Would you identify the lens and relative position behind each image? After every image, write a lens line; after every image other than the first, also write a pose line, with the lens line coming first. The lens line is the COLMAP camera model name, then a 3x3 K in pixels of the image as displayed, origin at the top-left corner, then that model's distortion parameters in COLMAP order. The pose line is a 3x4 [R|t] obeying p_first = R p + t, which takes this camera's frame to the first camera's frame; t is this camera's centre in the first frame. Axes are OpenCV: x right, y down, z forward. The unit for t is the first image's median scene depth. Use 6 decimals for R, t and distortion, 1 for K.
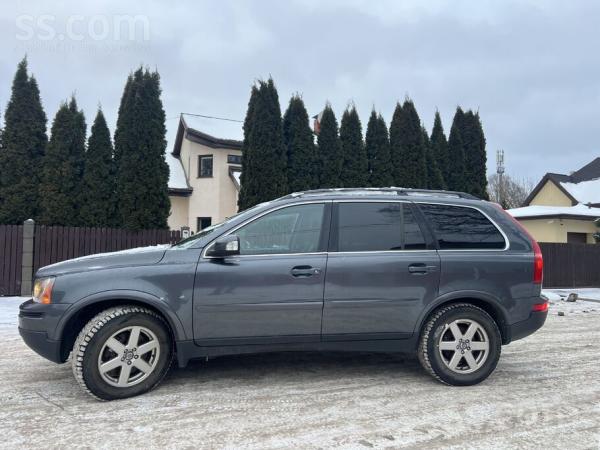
lens RADIAL K [[458.1, 0, 300.0], [0, 458.1, 225.0], [0, 0, 1]] dist [0.050429, -0.057793]
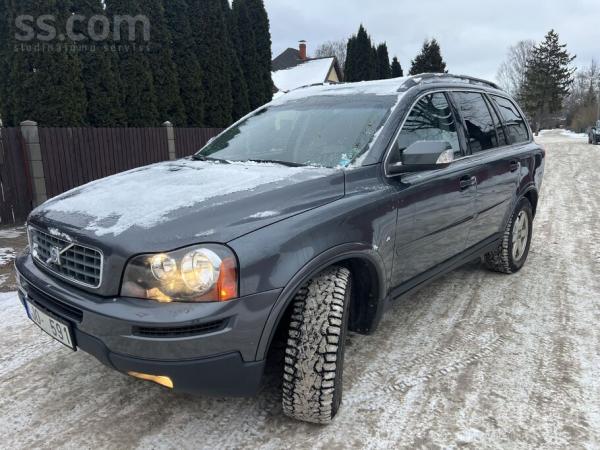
lens RADIAL K [[458.1, 0, 300.0], [0, 458.1, 225.0], [0, 0, 1]] dist [0.050429, -0.057793]
pose [[0.776170, -0.158752, 0.610211, -0.753552], [0.005589, 0.969479, 0.245110, -0.029257], [-0.630499, -0.186837, 0.753368, 0.576414]]
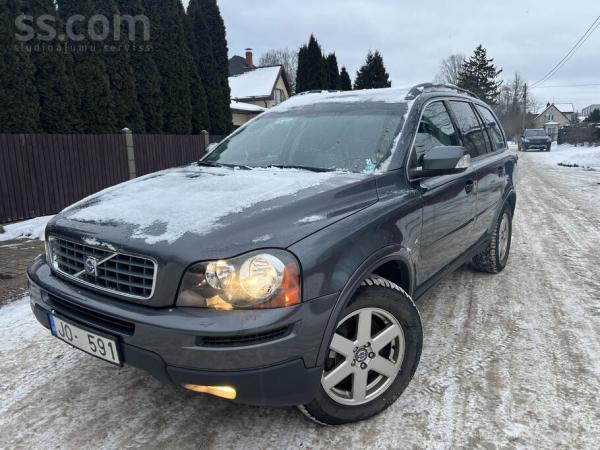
lens RADIAL K [[458.1, 0, 300.0], [0, 458.1, 225.0], [0, 0, 1]] dist [0.050429, -0.057793]
pose [[0.694907, -0.162679, 0.700457, -0.843311], [-0.003054, 0.973398, 0.229098, -0.026082], [-0.719094, -0.161341, 0.675924, 0.656242]]
